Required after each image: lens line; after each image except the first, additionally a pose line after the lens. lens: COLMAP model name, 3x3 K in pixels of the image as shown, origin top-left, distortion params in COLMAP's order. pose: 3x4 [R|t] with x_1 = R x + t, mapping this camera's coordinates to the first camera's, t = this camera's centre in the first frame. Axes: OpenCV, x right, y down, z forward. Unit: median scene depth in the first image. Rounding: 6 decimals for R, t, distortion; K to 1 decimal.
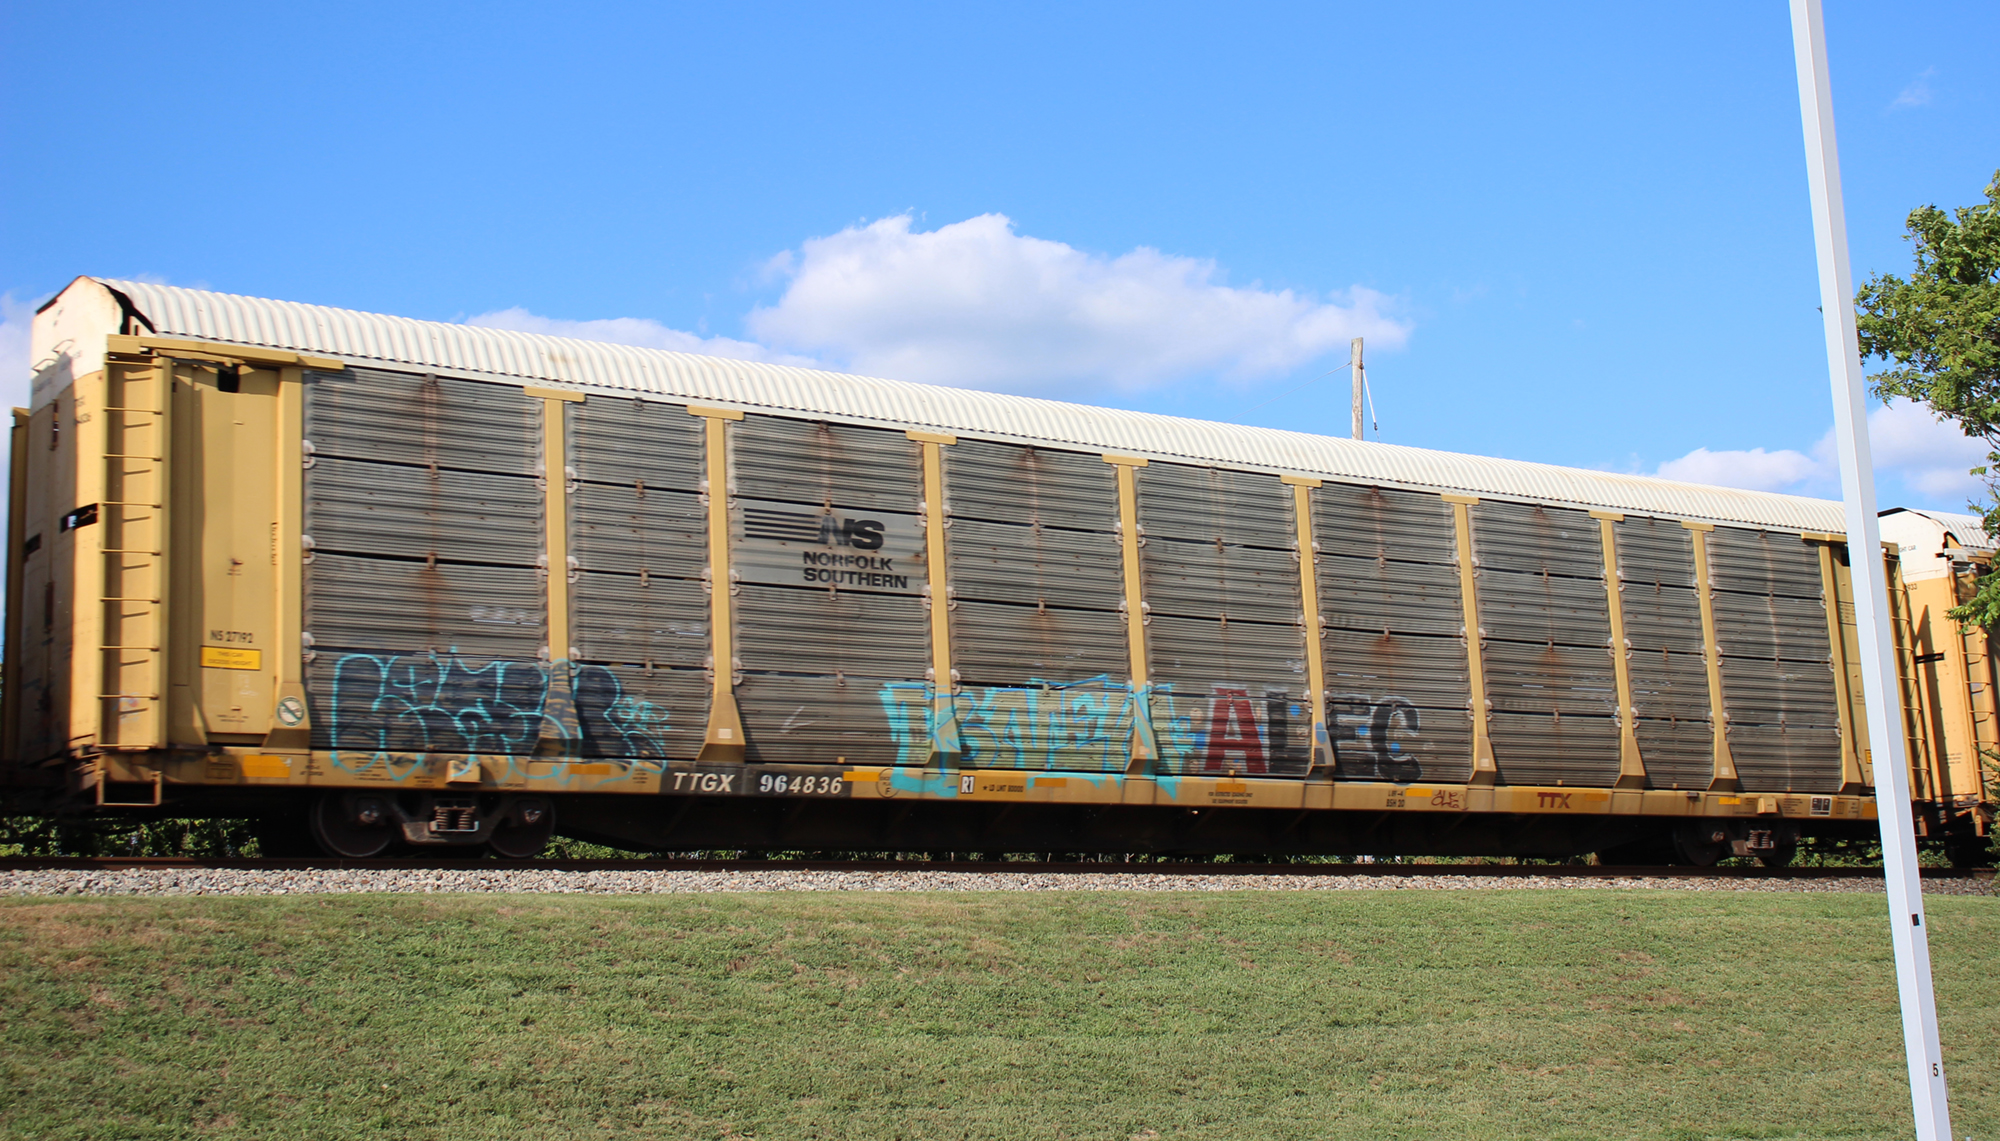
lens RADIAL K [[1259.2, 0, 1092.9], [0, 1259.2, 578.8], [0, 0, 1]] dist [-0.011290, -0.003118]
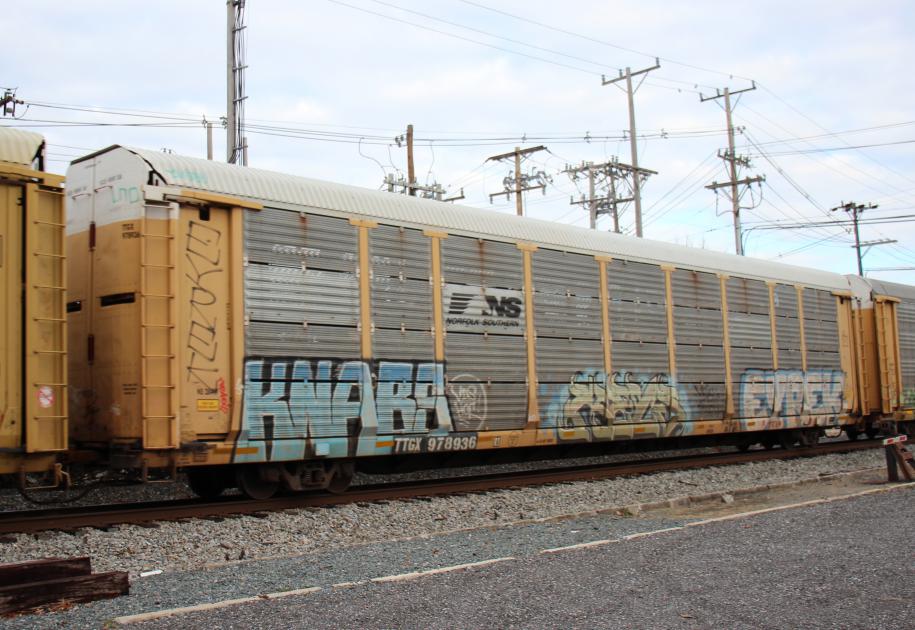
lens RADIAL K [[1069.4, 0, 450.3], [0, 1069.4, 321.7], [0, 0, 1]] dist [-0.061332, 0.000000]
pose [[0.893170, -0.021191, 0.449220, -0.743324], [0.000583, 0.998943, 0.045963, -0.061594], [-0.449719, -0.040791, 0.892238, -0.262206]]
